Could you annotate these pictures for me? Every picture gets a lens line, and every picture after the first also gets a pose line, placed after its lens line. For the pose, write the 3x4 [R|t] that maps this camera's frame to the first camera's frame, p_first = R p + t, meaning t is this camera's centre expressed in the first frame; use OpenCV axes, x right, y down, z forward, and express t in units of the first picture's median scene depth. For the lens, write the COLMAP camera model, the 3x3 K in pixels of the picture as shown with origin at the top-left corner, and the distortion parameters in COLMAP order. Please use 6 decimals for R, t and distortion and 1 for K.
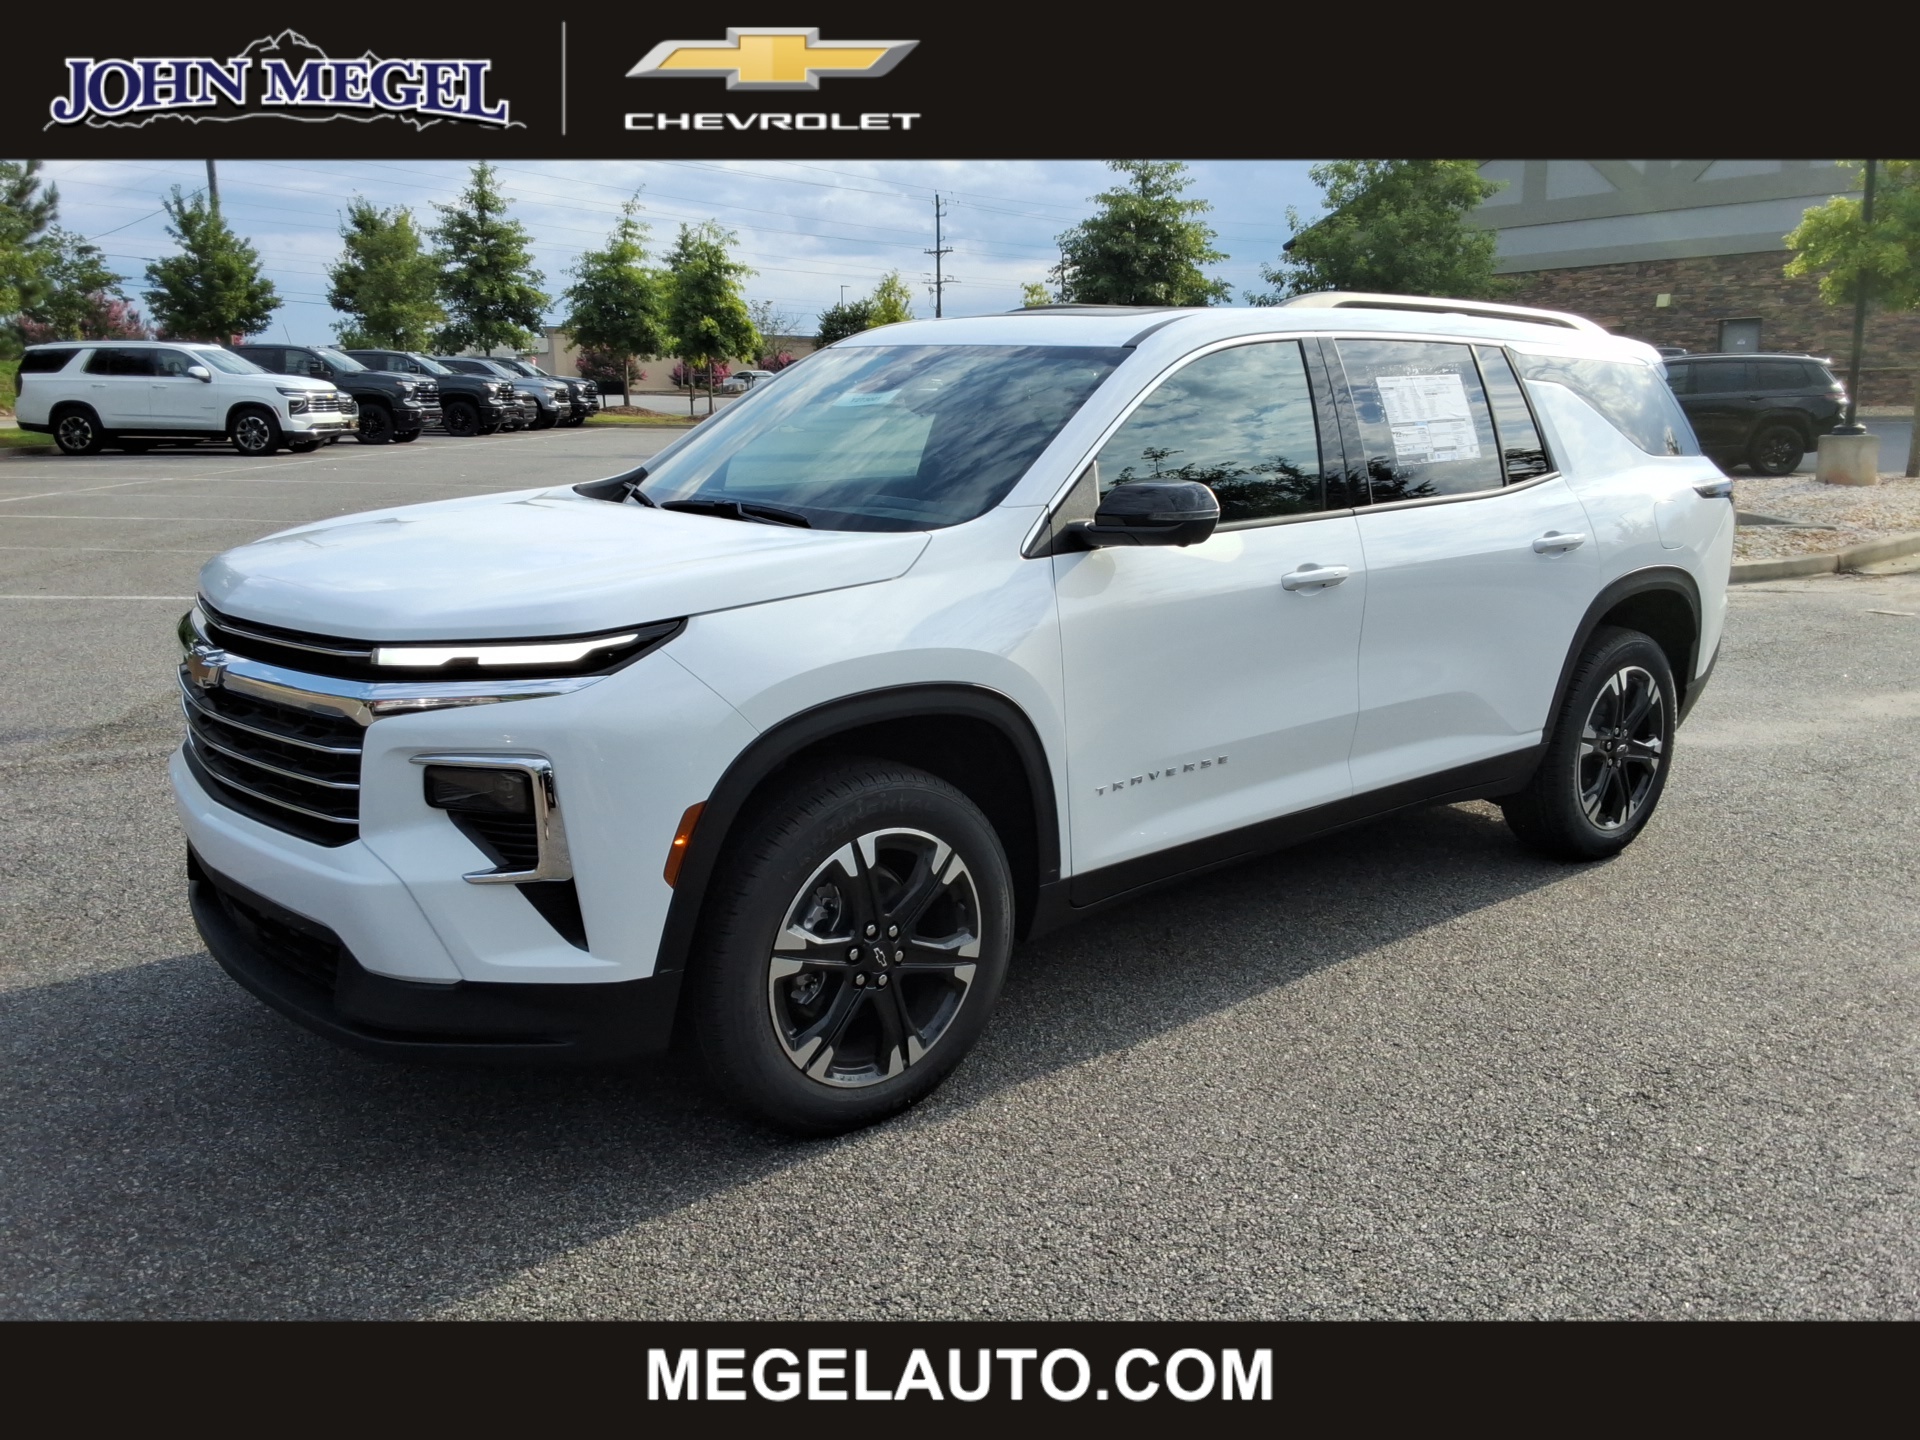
lens RADIAL K [[1536.2, 0, 969.2], [0, 1536.2, 708.2], [0, 0, 1]] dist [0.103212, -0.159574]
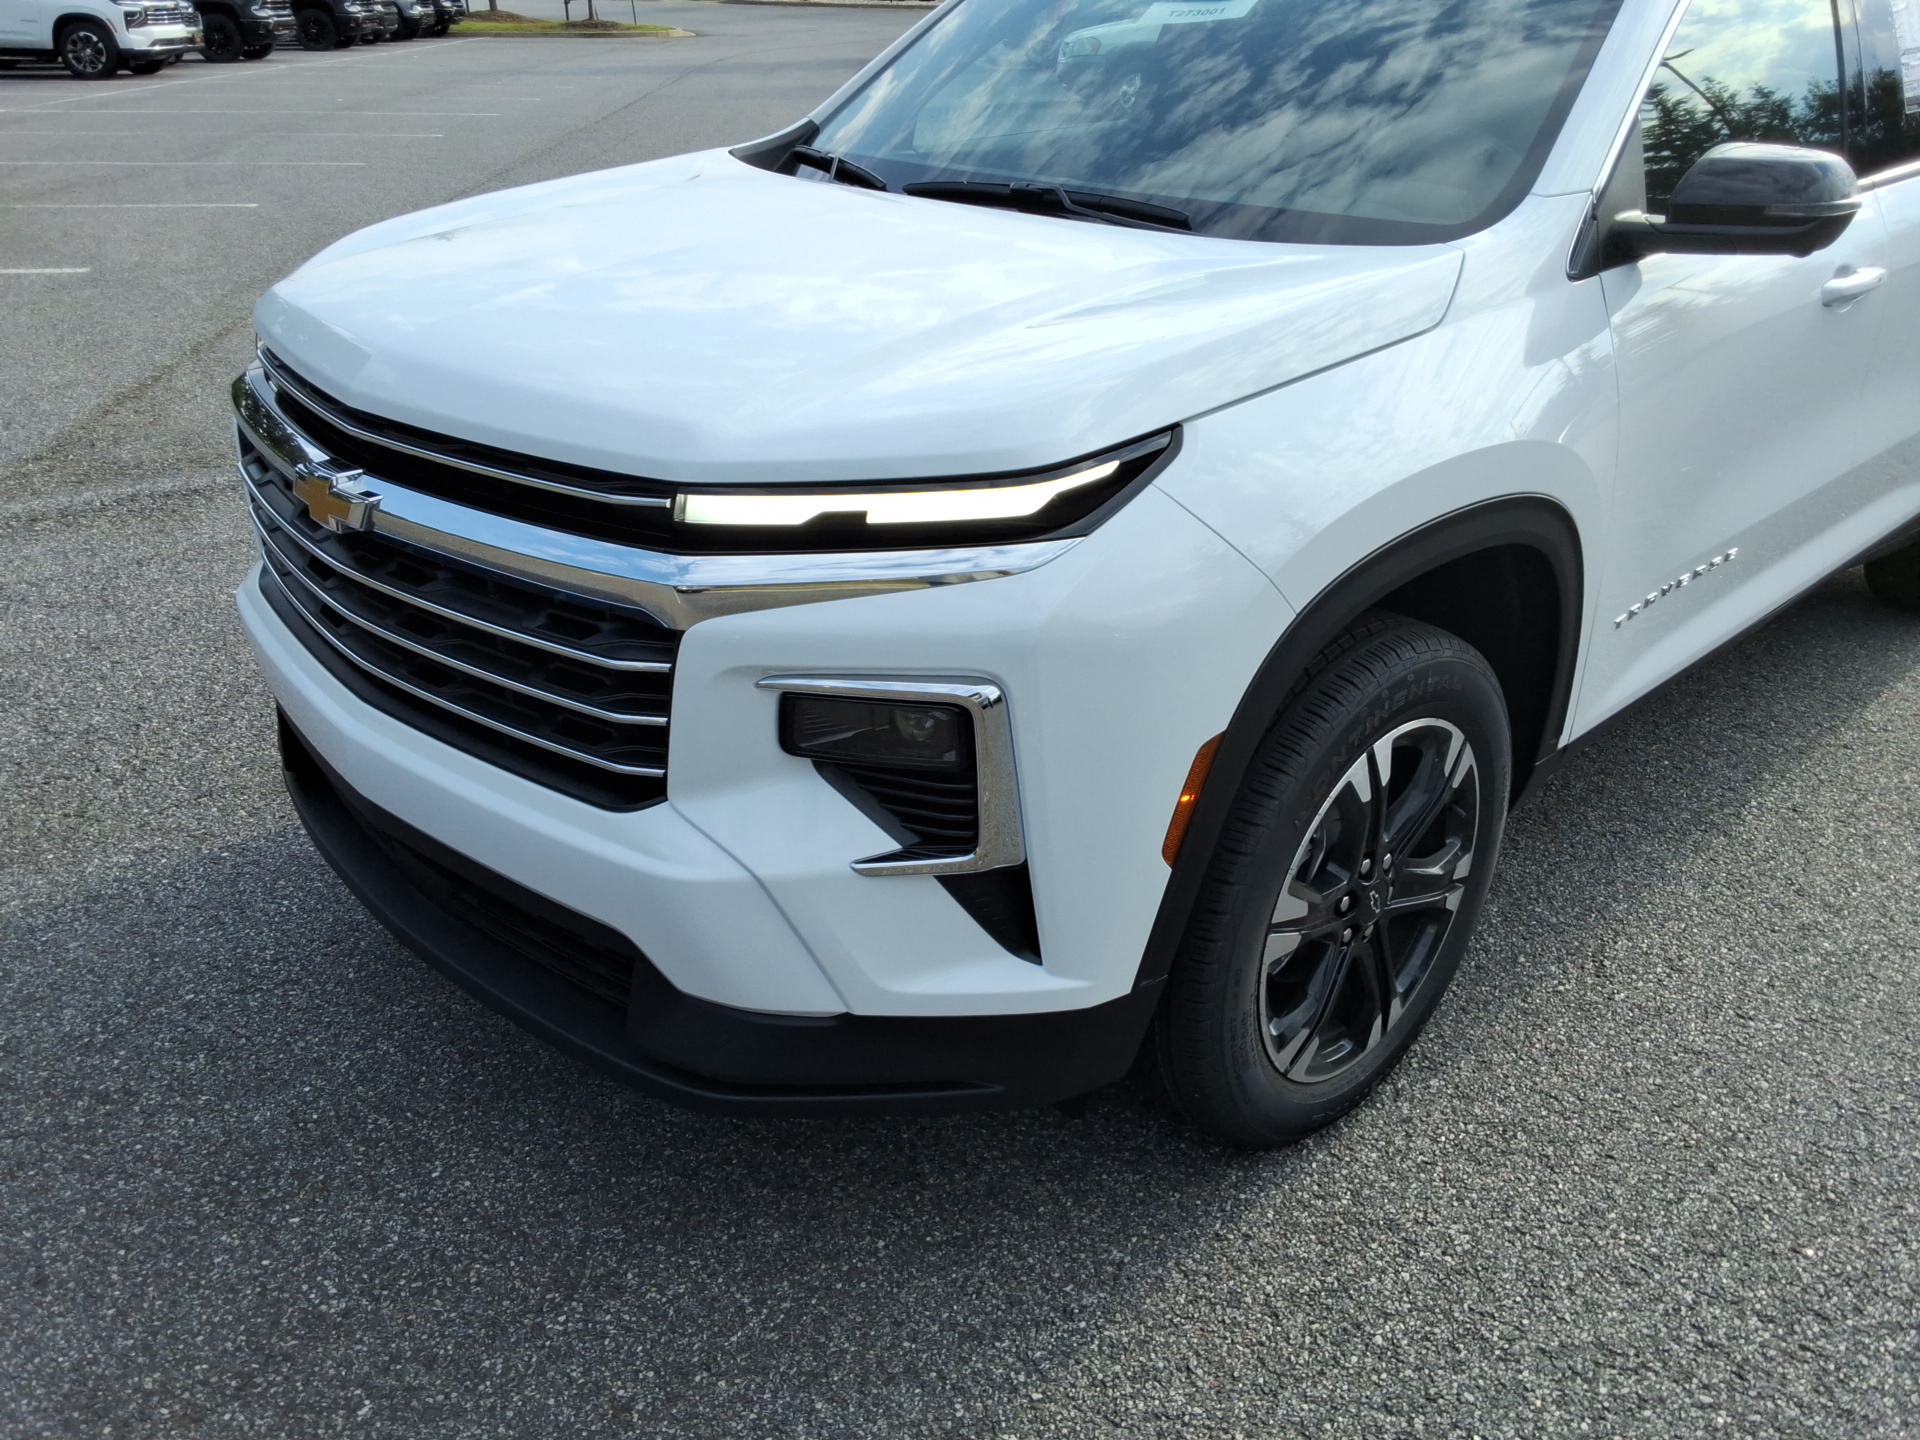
lens RADIAL K [[1536.2, 0, 969.6], [0, 1536.2, 703.9], [0, 0, 1]] dist [0.103212, -0.159574]
pose [[0.997637, -0.029229, 0.062172, -0.271203], [0.014579, 0.974442, 0.224166, -0.078401], [-0.067135, -0.222730, 0.972566, 0.355778]]
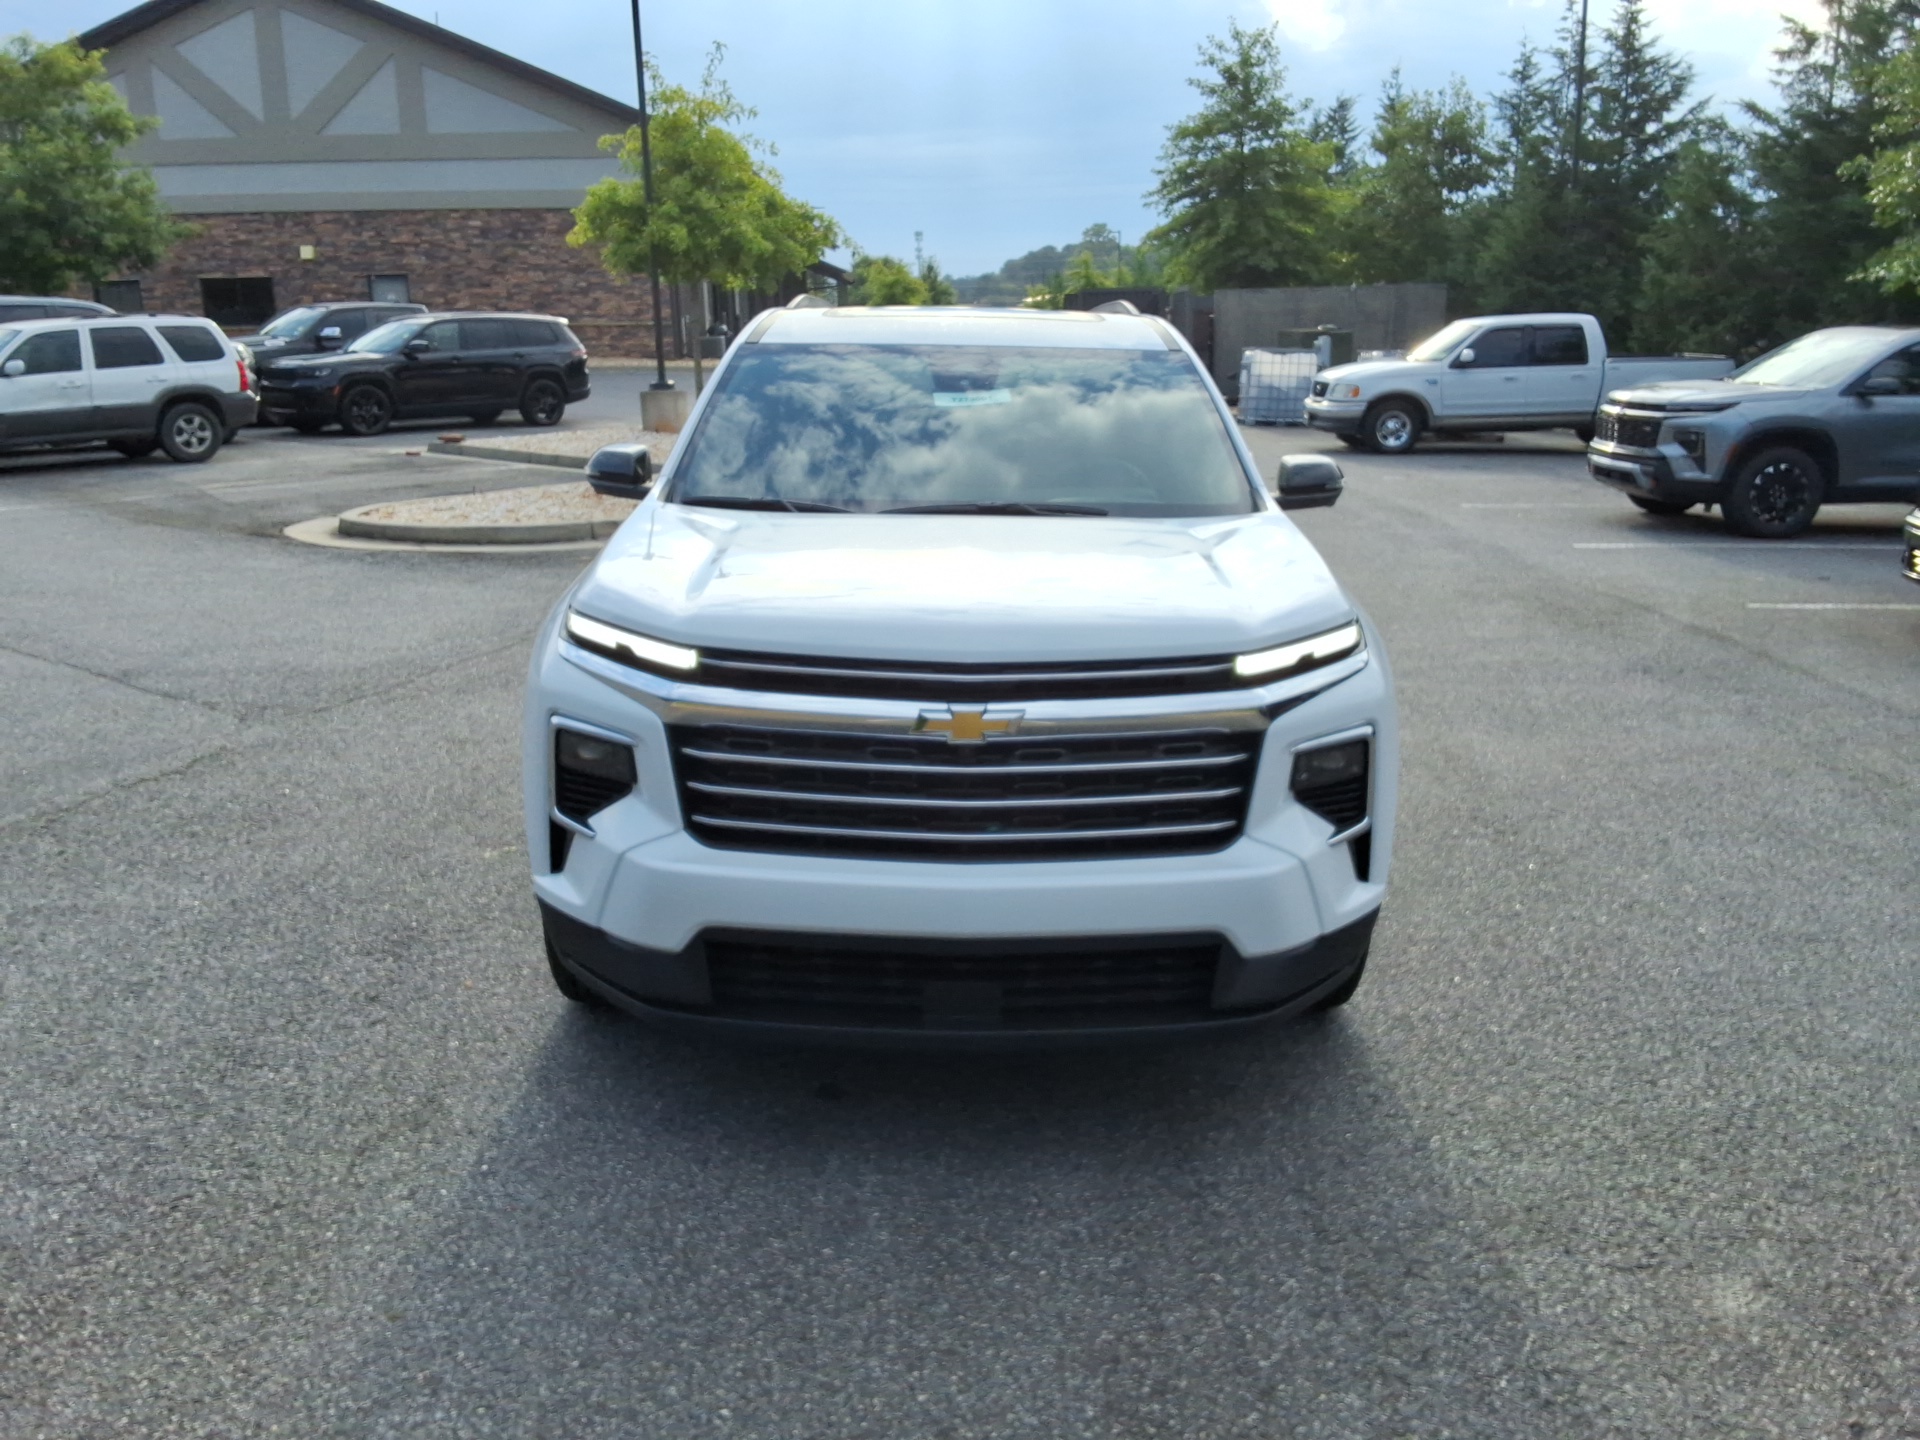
lens RADIAL K [[1536.2, 0, 947.9], [0, 1536.2, 719.2], [0, 0, 1]] dist [0.103212, -0.159574]
pose [[0.637645, -0.186039, 0.747528, -1.142488], [0.155958, 0.981481, 0.111230, -0.127384], [-0.754378, 0.045658, 0.654851, 0.401887]]
